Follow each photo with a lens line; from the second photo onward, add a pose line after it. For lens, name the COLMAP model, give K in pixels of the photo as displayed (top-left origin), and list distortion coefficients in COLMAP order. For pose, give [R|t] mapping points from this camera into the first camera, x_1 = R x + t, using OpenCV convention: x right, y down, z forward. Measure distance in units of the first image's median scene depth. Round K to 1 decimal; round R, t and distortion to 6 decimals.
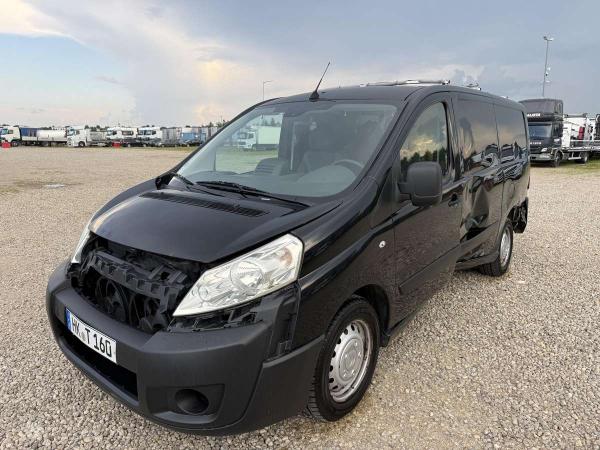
lens RADIAL K [[435.7, 0, 301.3], [0, 435.7, 222.7], [0, 0, 1]] dist [0.006072, -0.007054]
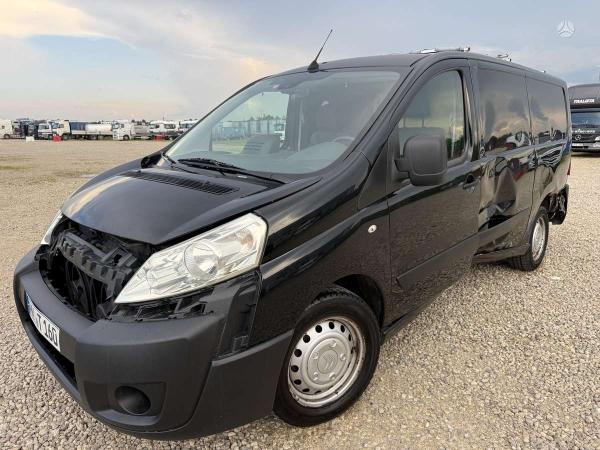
lens RADIAL K [[435.7, 0, 297.8], [0, 435.7, 225.7], [0, 0, 1]] dist [0.006072, -0.007054]
pose [[0.995486, 0.012369, -0.094096, 0.114104], [-0.010111, 0.999650, 0.024431, 0.022815], [0.094365, -0.023370, 0.995263, 0.115135]]
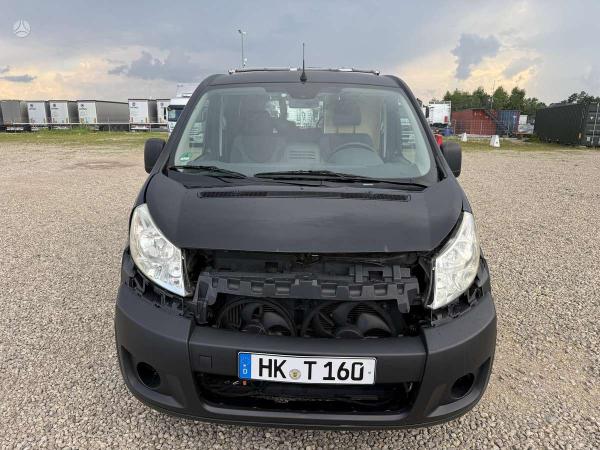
lens RADIAL K [[435.7, 0, 298.8], [0, 435.7, 223.3], [0, 0, 1]] dist [0.006072, -0.007054]
pose [[0.780932, -0.140888, 0.608519, -0.786905], [0.117587, 0.989971, 0.078301, -0.060772], [-0.613448, 0.010406, 0.789667, 0.311038]]
